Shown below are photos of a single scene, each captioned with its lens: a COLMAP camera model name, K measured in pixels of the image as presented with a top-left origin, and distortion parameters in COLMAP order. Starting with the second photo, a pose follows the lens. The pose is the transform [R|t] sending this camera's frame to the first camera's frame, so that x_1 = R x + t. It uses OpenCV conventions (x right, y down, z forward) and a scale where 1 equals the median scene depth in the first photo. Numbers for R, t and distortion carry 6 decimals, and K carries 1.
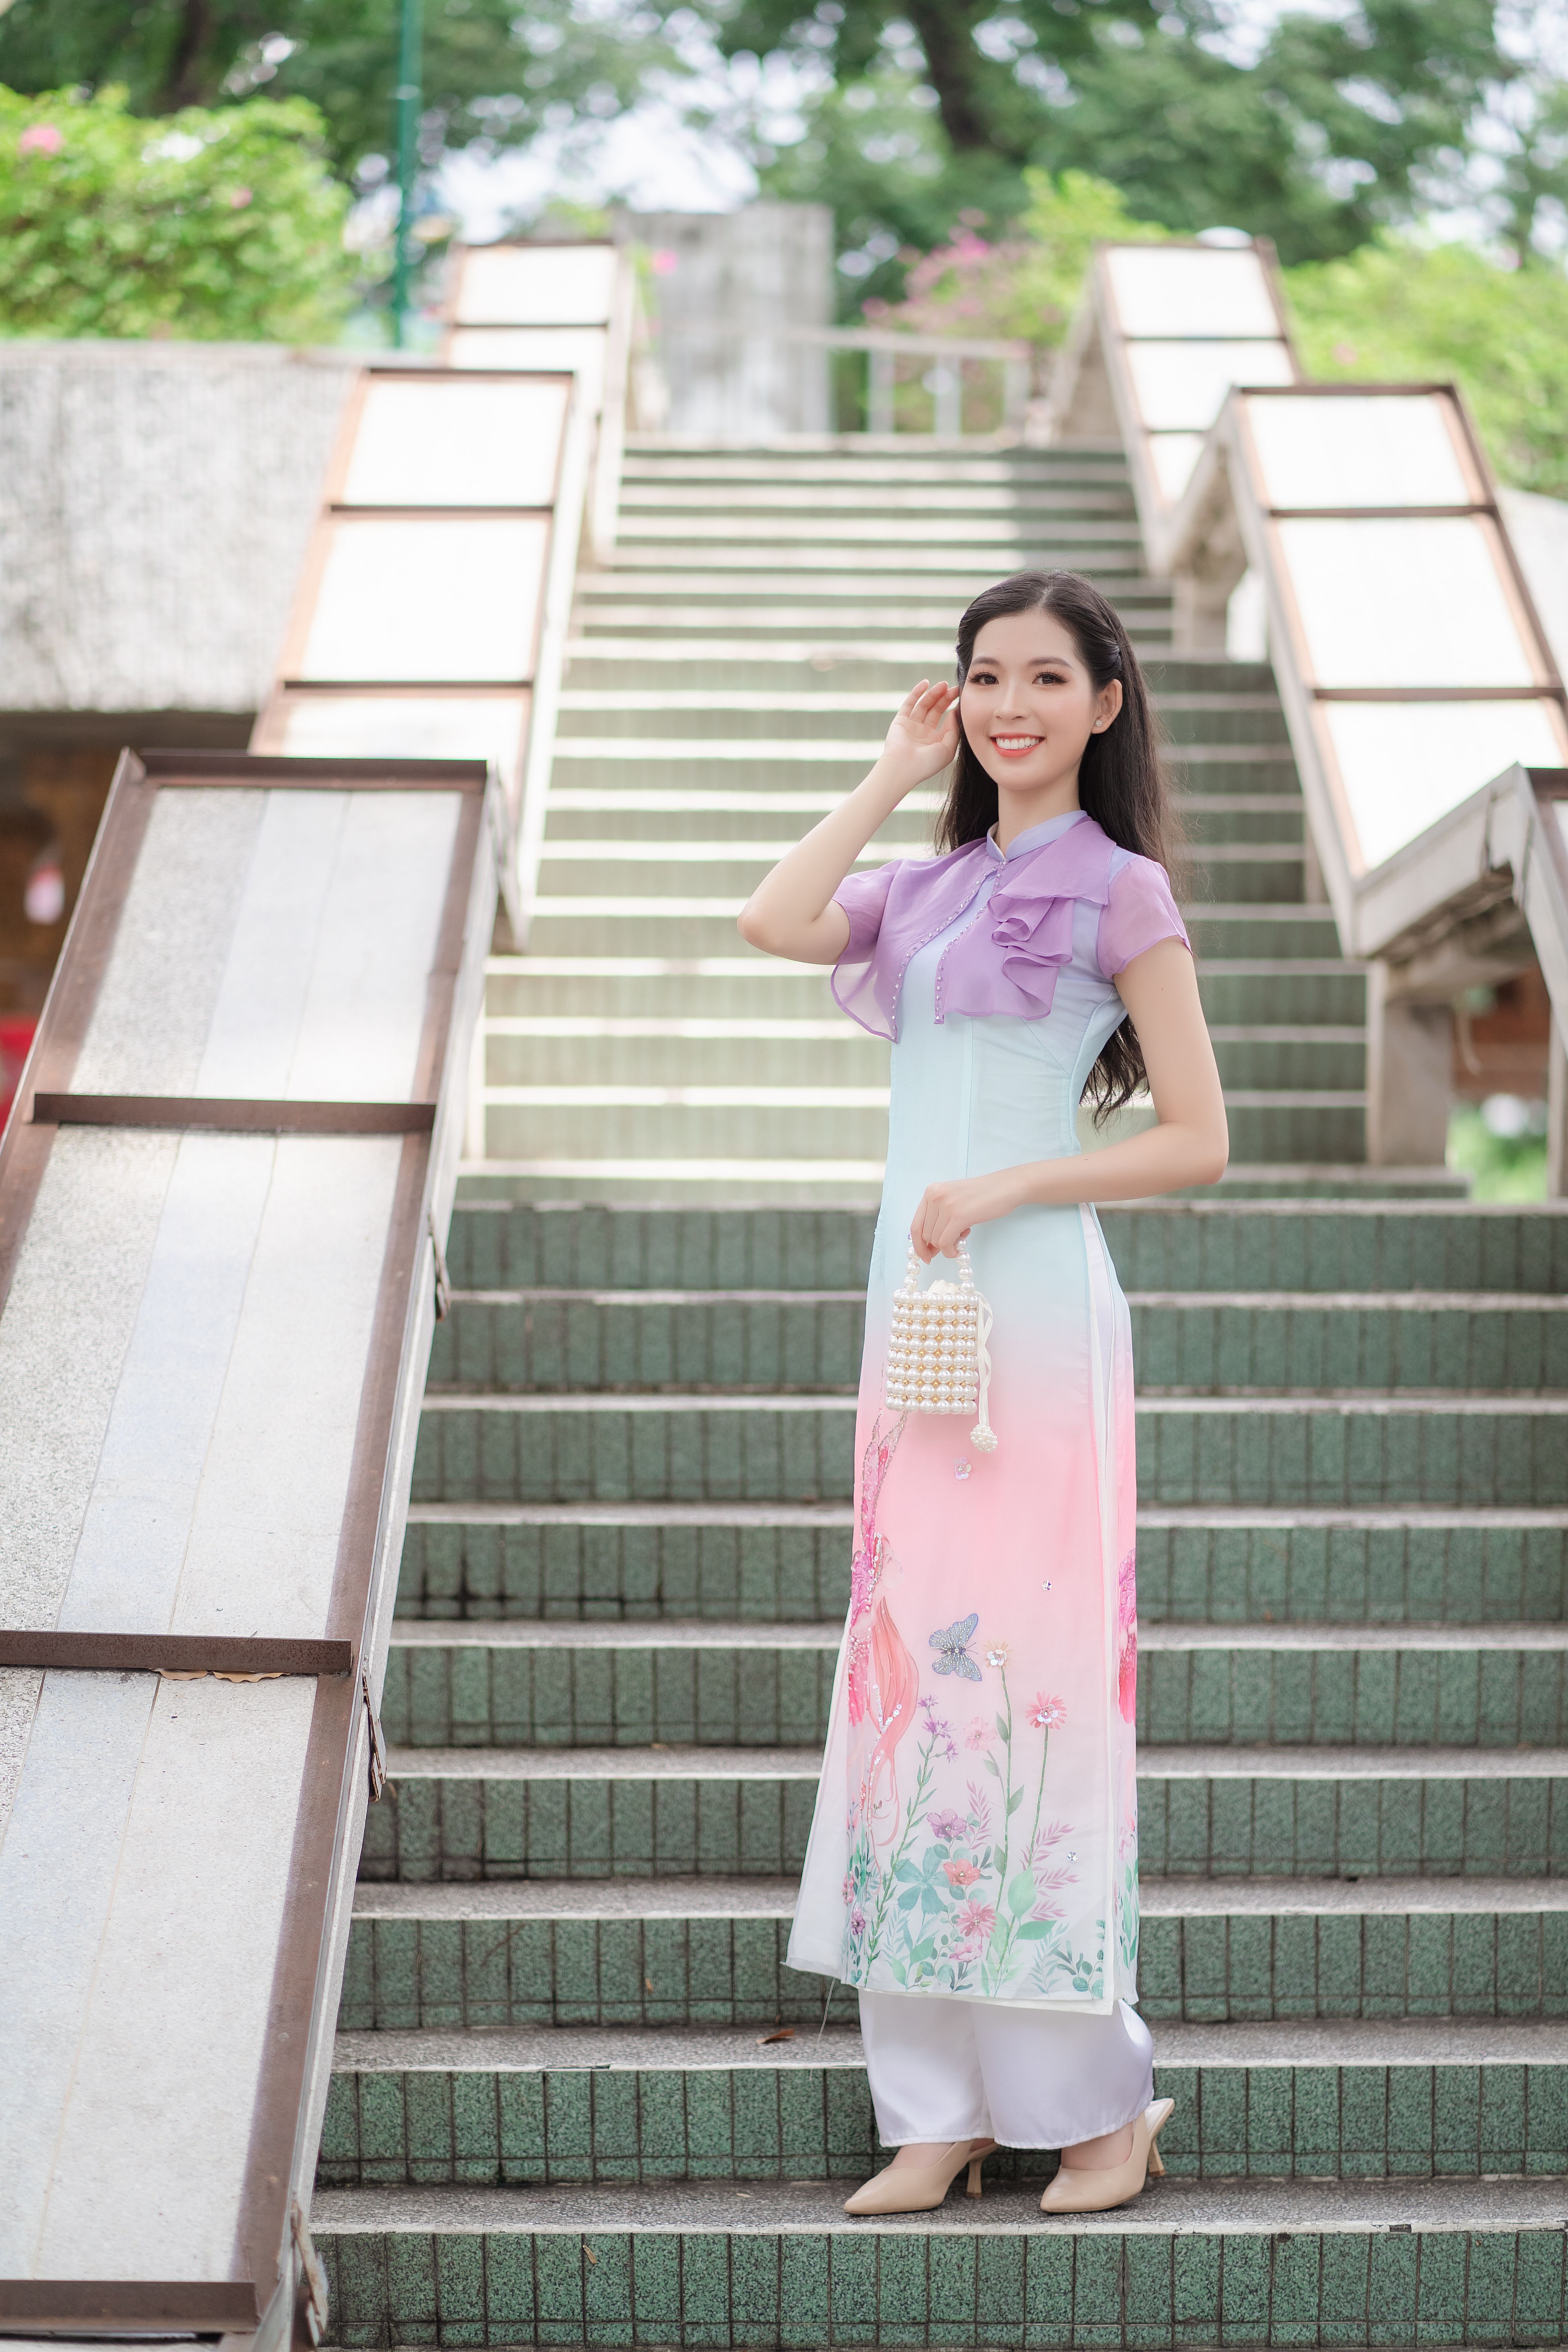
lens RADIAL K [[5135.1, 0, 784.0], [0, 5135.1, 1176.0], [0, 0, 1]] dist [0.150911, -2.414490]
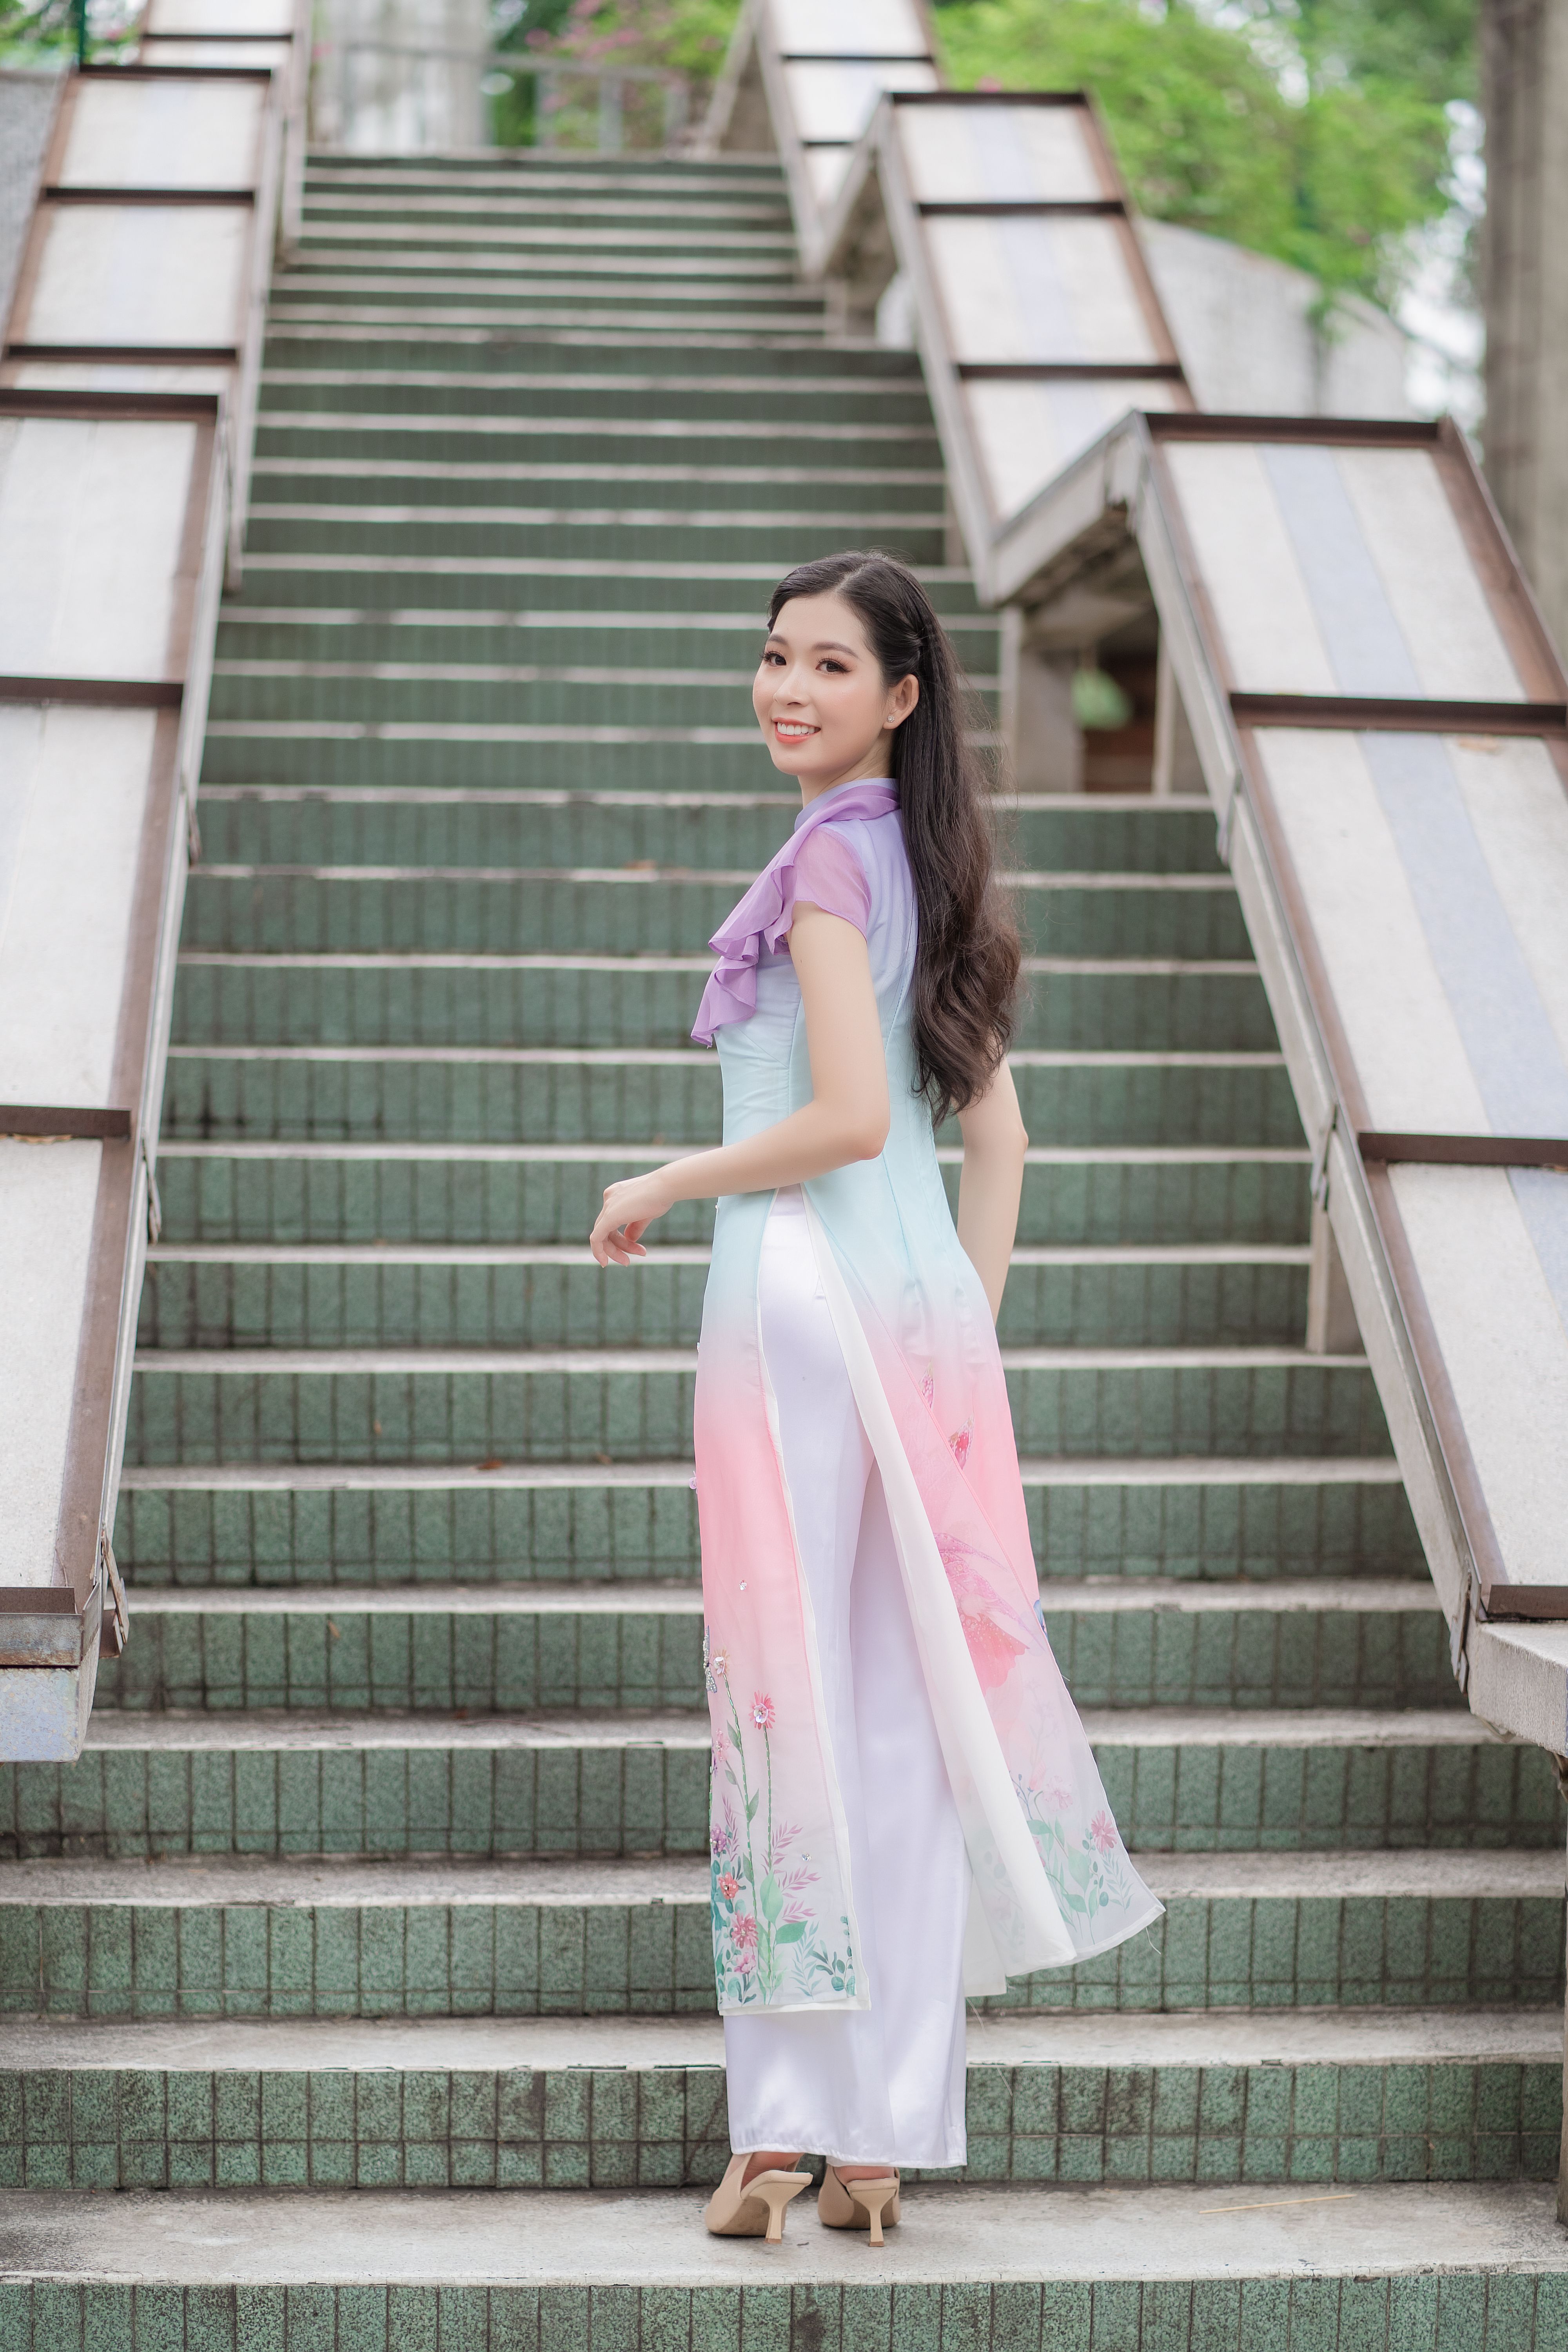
lens RADIAL K [[5135.1, 0, 784.0], [0, 5135.1, 1176.0], [0, 0, 1]] dist [0.150911, -2.414490]
pose [[0.997541, 0.004633, 0.069938, -0.014829], [-0.007854, 0.998917, 0.045861, 0.042389], [-0.069650, -0.046298, 0.996497, -0.149870]]
